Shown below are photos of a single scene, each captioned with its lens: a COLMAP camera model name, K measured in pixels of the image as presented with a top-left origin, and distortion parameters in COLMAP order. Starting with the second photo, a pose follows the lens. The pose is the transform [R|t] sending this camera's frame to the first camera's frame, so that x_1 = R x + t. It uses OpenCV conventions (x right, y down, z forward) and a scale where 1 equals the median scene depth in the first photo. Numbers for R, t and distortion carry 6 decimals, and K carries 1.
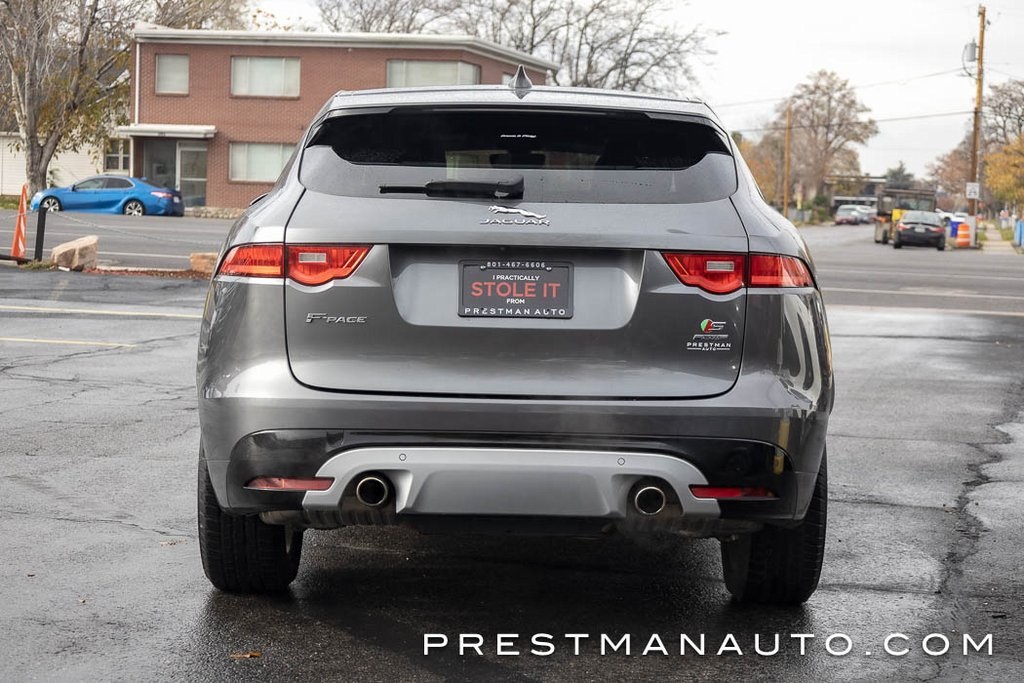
lens RADIAL K [[2003.0, 0, 512.0], [0, 2003.0, 341.5], [0, 0, 1]] dist [-0.046374, -0.283781]
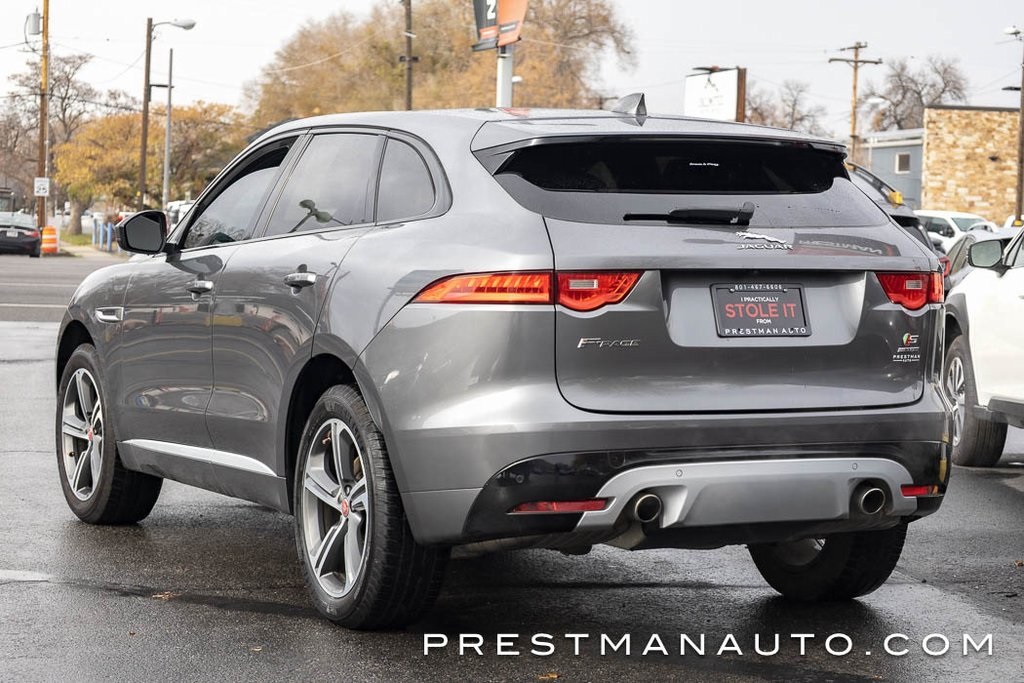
lens RADIAL K [[2387.5, 0, 512.0], [0, 2387.5, 341.5], [0, 0, 1]] dist [0.067975, 0.209704]
pose [[0.897559, -0.029467, 0.439909, -0.671039], [0.033888, 0.999423, -0.002197, -0.011022], [-0.439591, 0.016879, 0.898040, -0.081818]]
